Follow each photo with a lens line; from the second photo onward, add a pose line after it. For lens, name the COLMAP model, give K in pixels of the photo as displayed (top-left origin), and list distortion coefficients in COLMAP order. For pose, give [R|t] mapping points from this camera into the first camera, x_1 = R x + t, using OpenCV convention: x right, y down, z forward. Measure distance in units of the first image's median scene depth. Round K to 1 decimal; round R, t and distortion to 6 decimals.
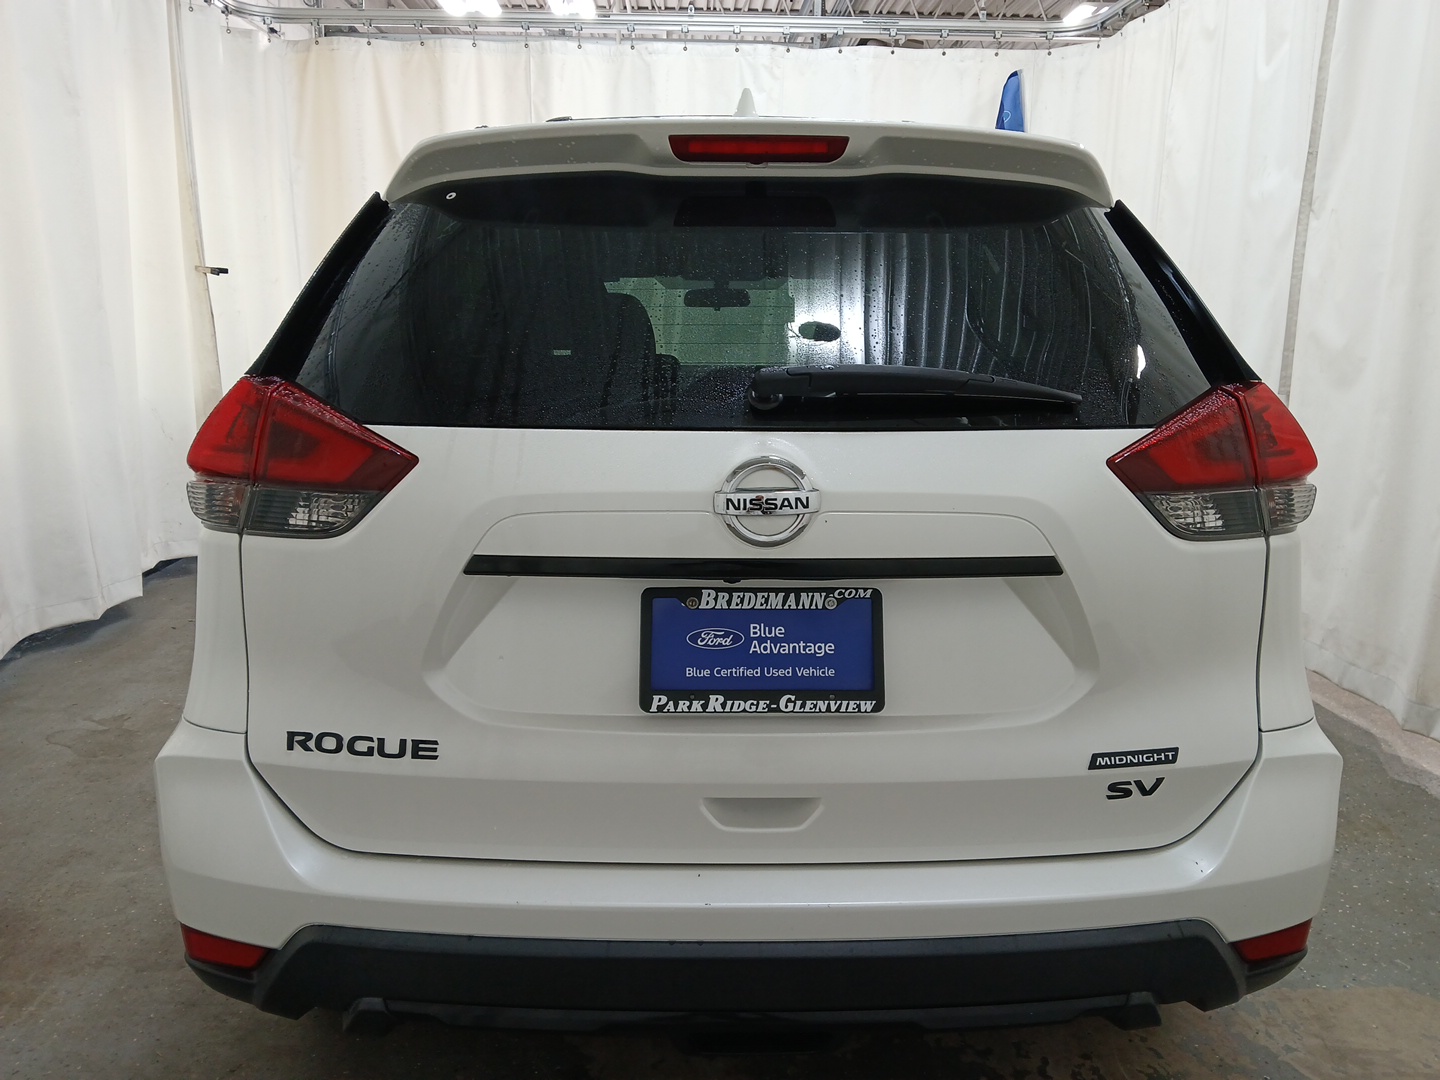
lens RADIAL K [[1131.9, 0, 720.0], [0, 1131.9, 540.0], [0, 0, 1]] dist [-0.007859, -0.010024]
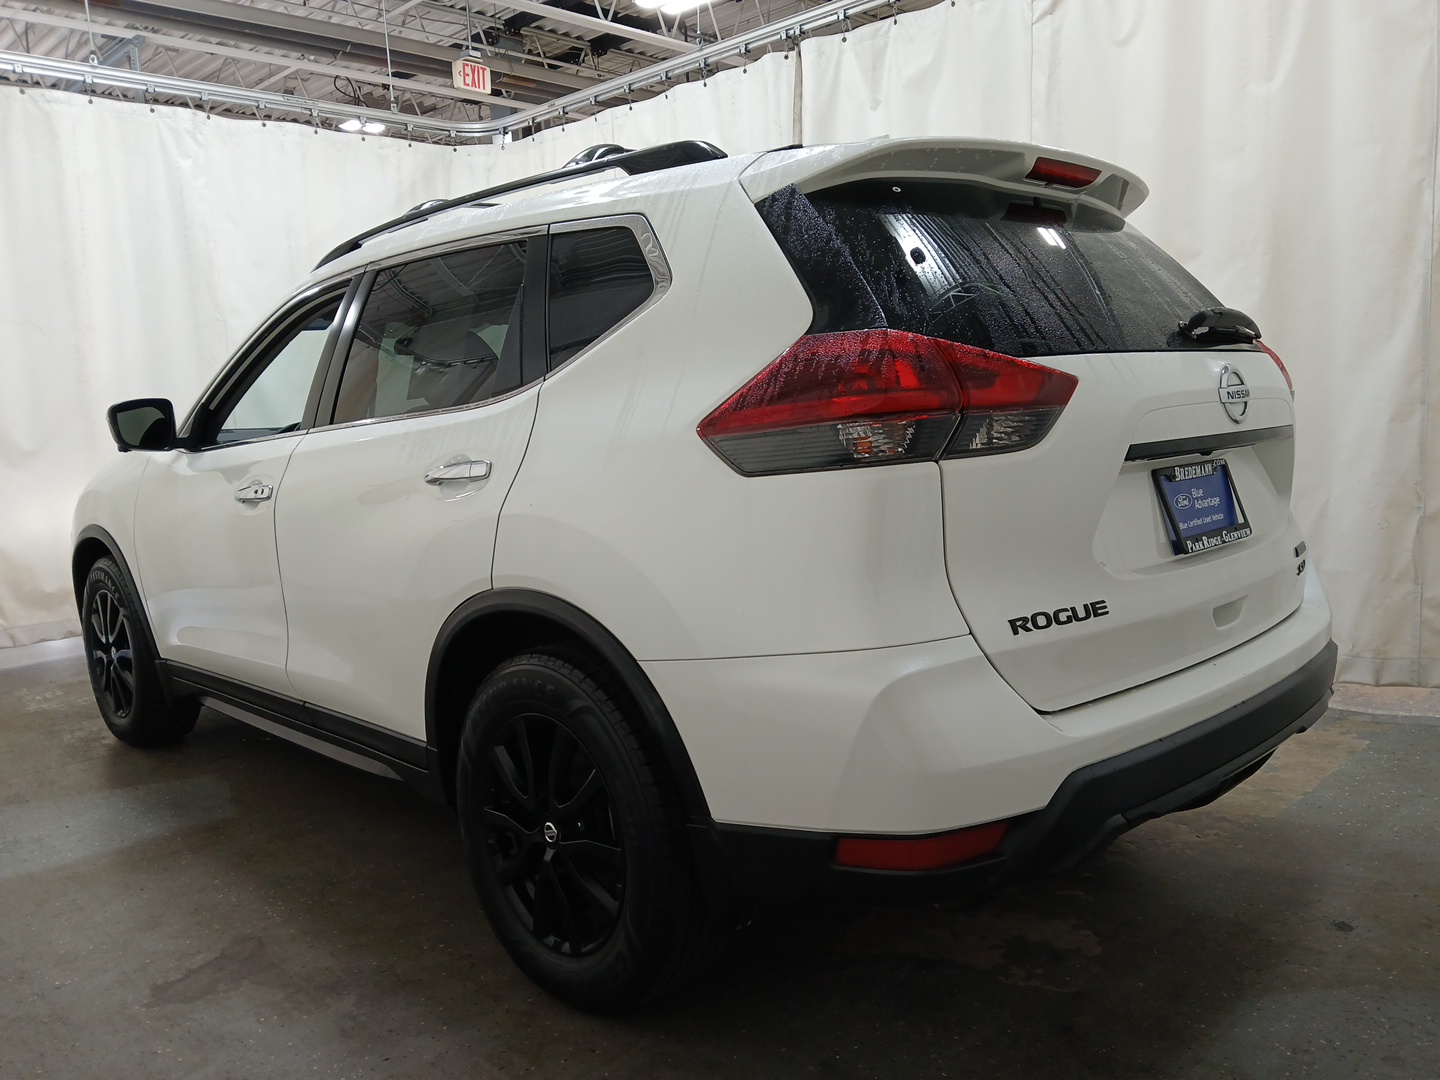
lens RADIAL K [[1131.9, 0, 720.0], [0, 1131.9, 540.0], [0, 0, 1]] dist [-0.007859, -0.010024]
pose [[0.737298, -0.120090, 0.664809, -1.002394], [0.181520, 0.983101, -0.023726, 0.045587], [-0.650725, 0.138169, 0.746637, 0.231642]]
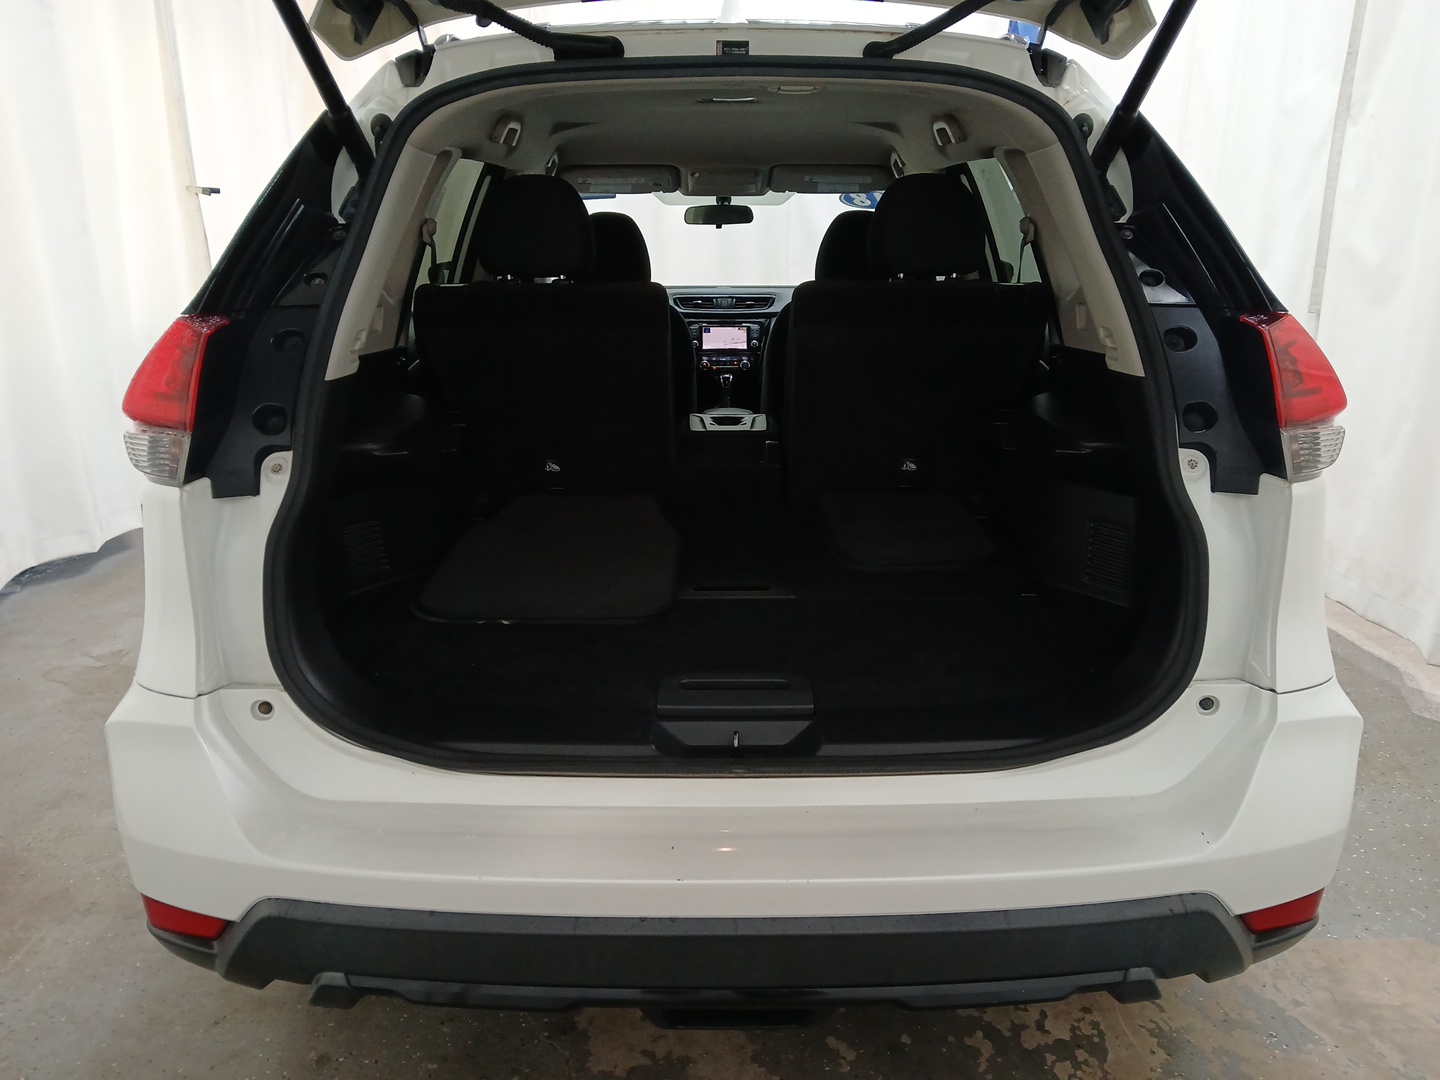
lens RADIAL K [[1131.8, 0, 720.0], [0, 1131.8, 540.0], [0, 0, 1]] dist [-0.019780, 0.004027]
pose [[0.999822, -0.004540, -0.018321, 0.028354], [0.005887, 0.997232, 0.074124, -0.021410], [0.017934, -0.074219, 0.997081, 0.055730]]
